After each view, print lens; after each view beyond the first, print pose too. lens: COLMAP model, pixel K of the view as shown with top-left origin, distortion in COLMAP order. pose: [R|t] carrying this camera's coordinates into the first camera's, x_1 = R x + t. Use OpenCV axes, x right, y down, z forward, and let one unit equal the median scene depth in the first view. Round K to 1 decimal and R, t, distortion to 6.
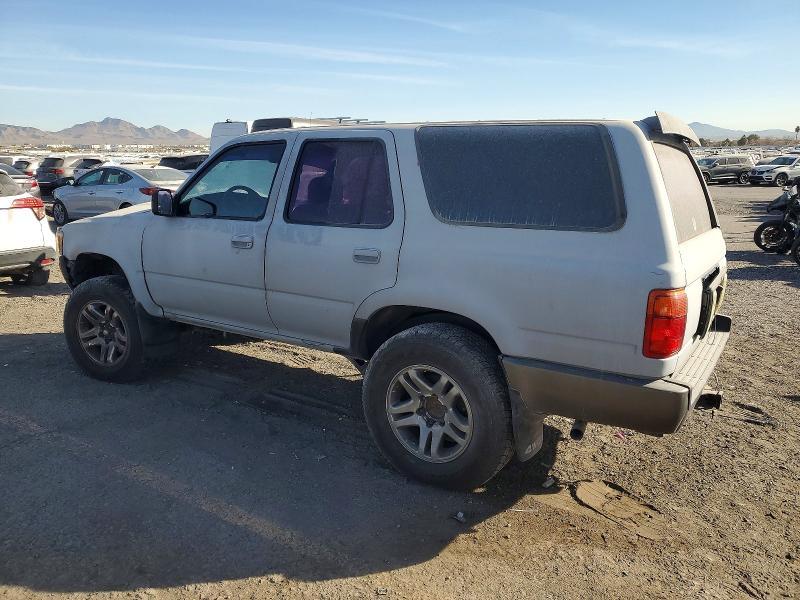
lens RADIAL K [[624.4, 0, 400.3], [0, 624.4, 297.7], [0, 0, 1]] dist [0.006873, 0.001182]
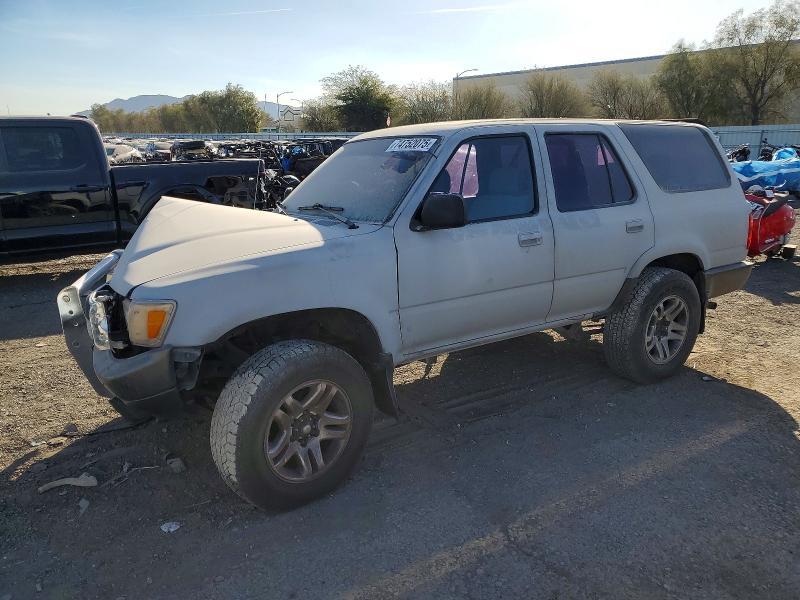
lens RADIAL K [[624.4, 0, 401.3], [0, 624.4, 303.4], [0, 0, 1]] dist [0.006873, 0.001182]
pose [[0.414406, -0.231484, 0.880161, -1.255319], [0.222981, 0.963460, 0.148406, -0.188380], [-0.882353, 0.134758, 0.450880, 0.774007]]
